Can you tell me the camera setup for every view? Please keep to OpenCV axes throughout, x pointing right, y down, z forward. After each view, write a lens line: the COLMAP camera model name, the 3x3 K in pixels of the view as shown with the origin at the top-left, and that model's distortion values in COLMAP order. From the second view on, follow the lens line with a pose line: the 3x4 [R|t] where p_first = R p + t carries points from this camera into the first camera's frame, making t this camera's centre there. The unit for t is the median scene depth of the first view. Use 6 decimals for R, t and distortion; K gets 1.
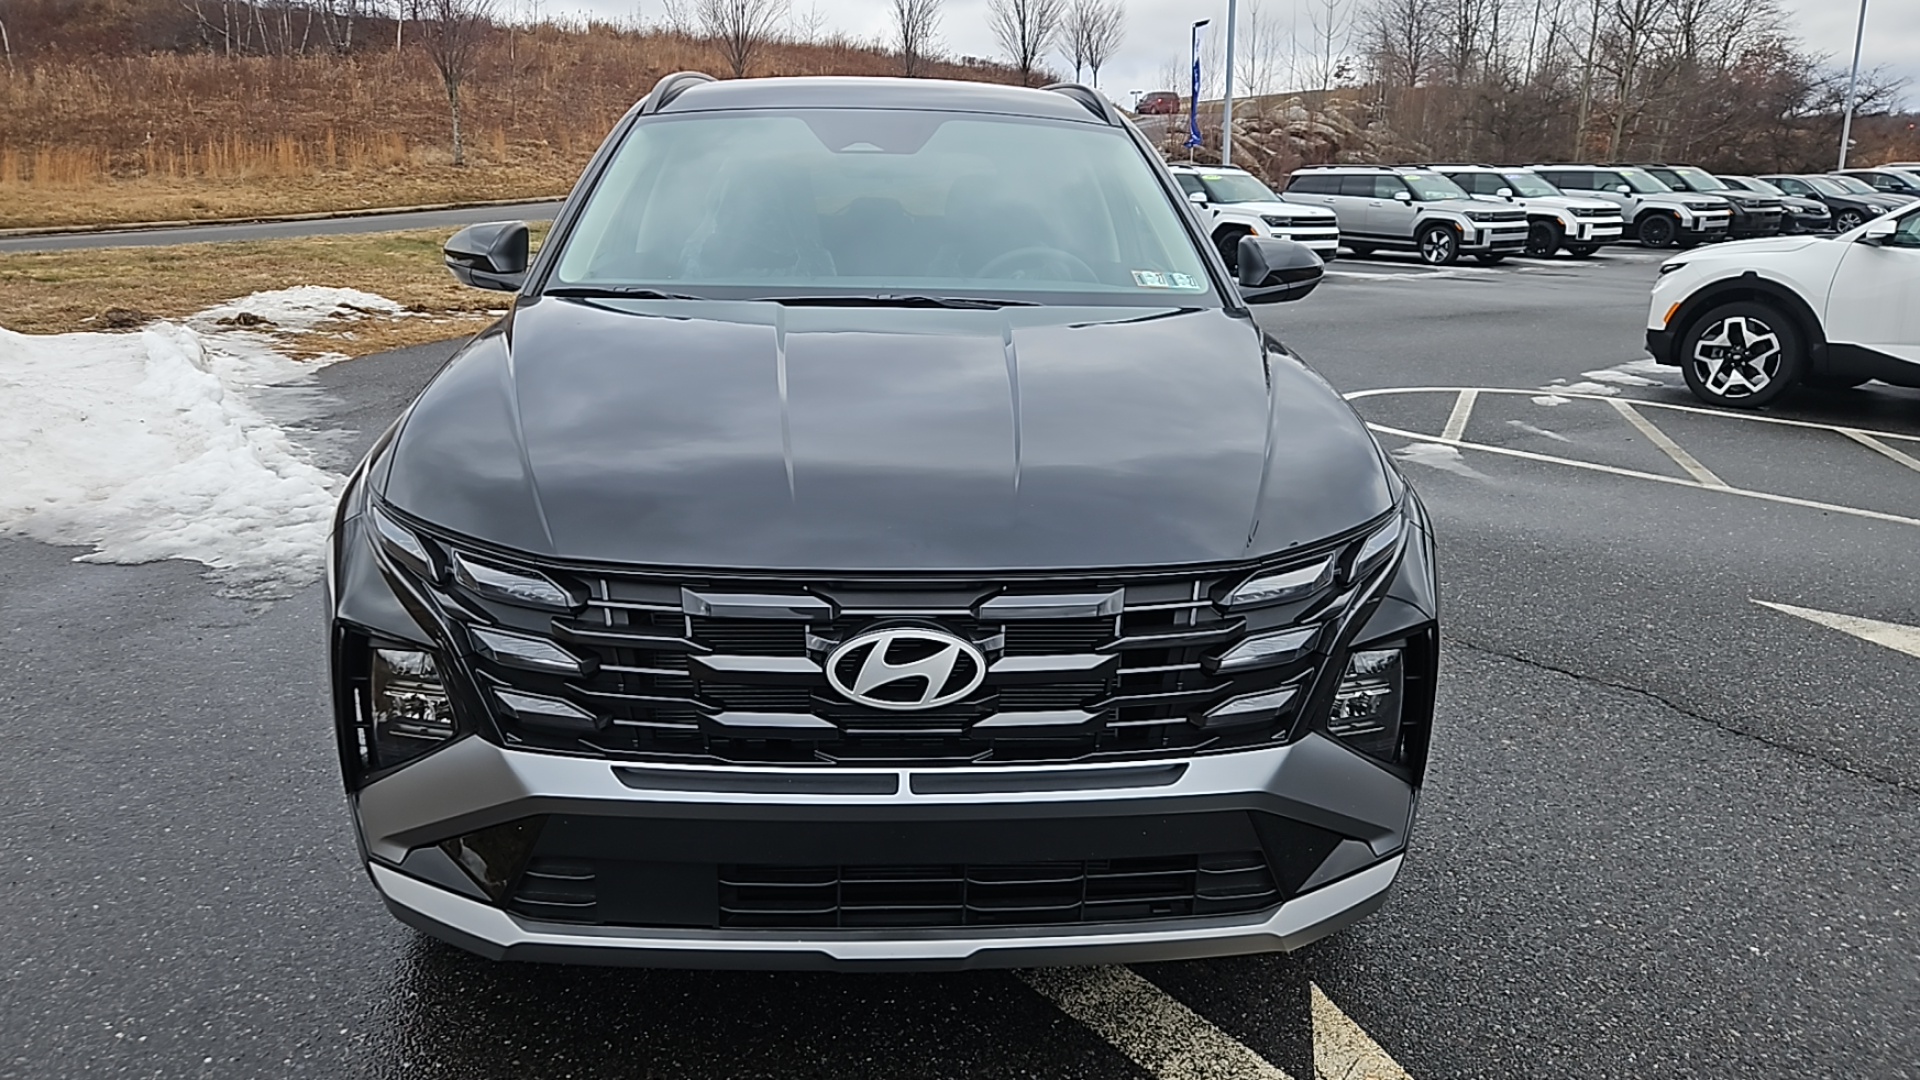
lens RADIAL K [[1432.4, 0, 954.4], [0, 1432.4, 541.2], [0, 0, 1]] dist [0.070579, -0.036007]
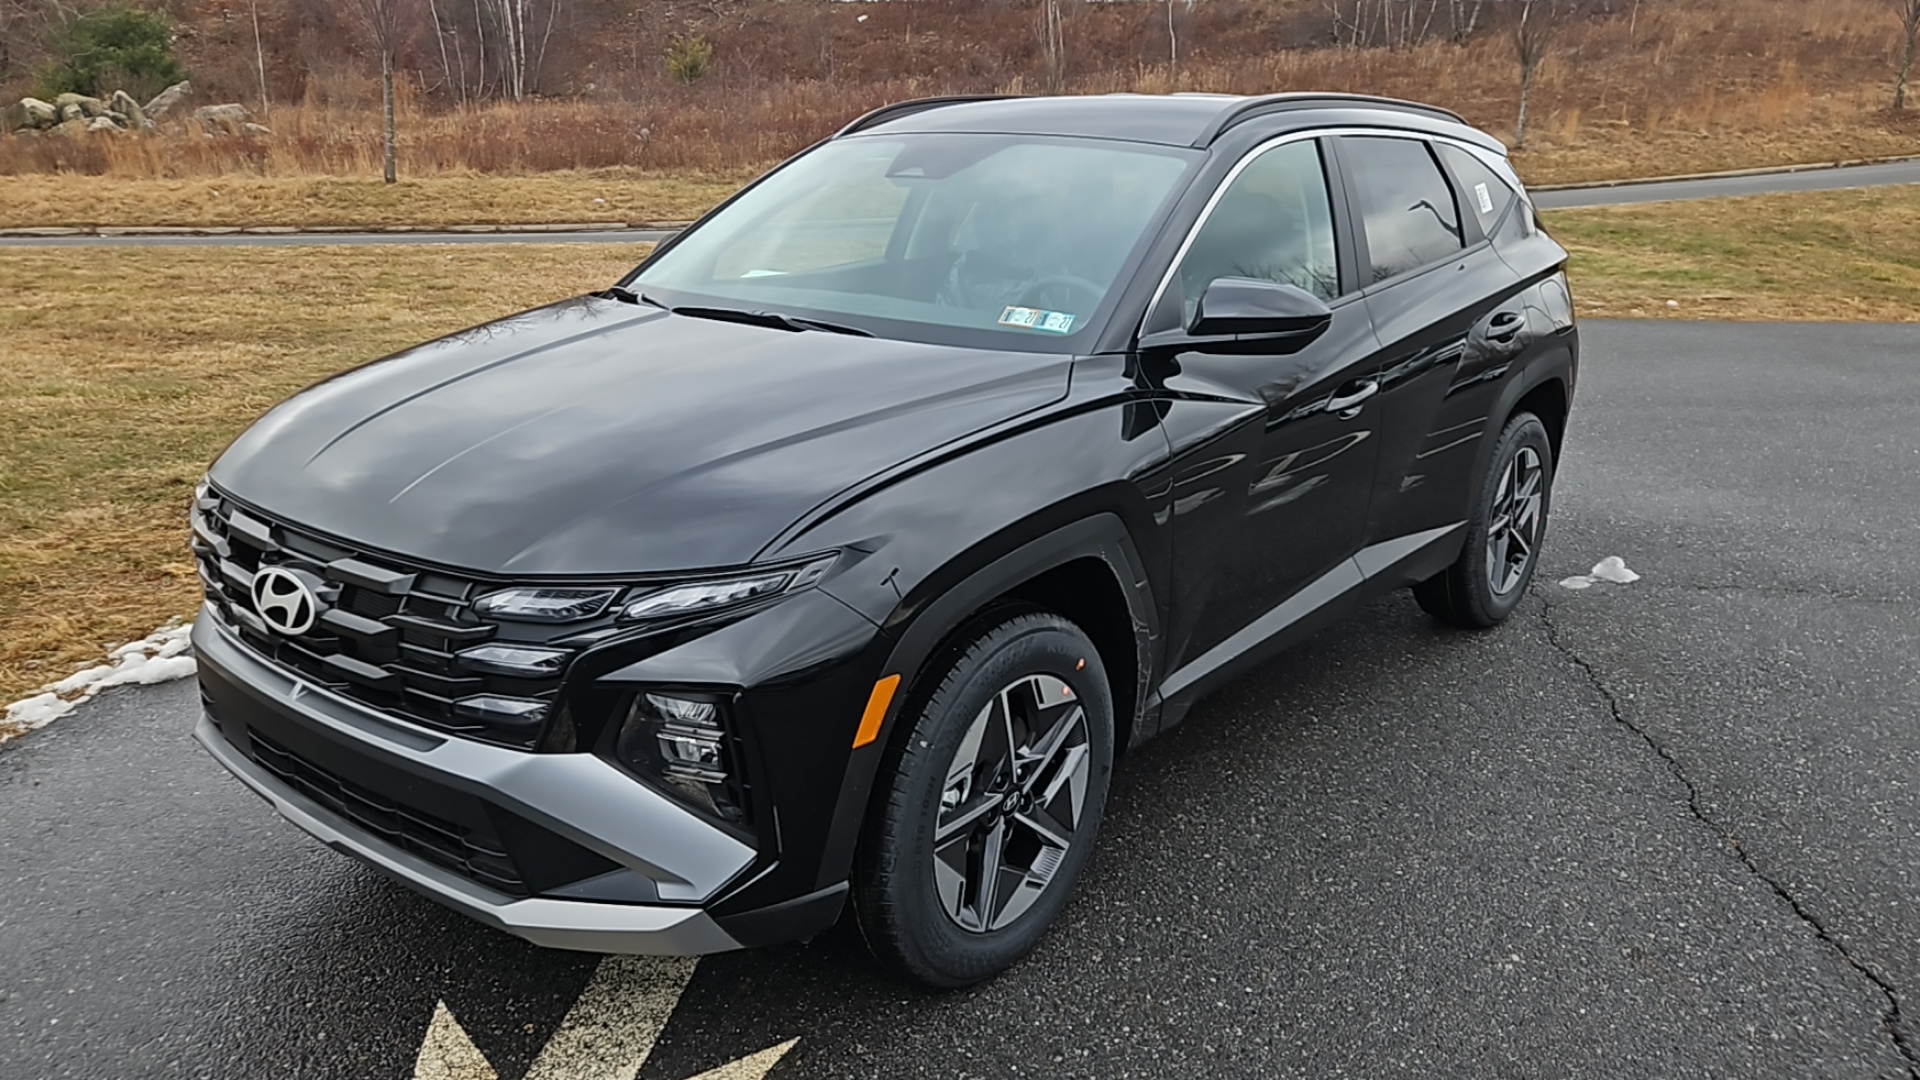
lens RADIAL K [[1432.4, 0, 949.9], [0, 1432.4, 538.4], [0, 0, 1]] dist [0.070579, -0.036007]
pose [[0.732330, 0.180033, -0.656719, 1.083045], [-0.172510, 0.982006, 0.076836, -0.145131], [0.658736, 0.057021, 0.750210, 0.368969]]
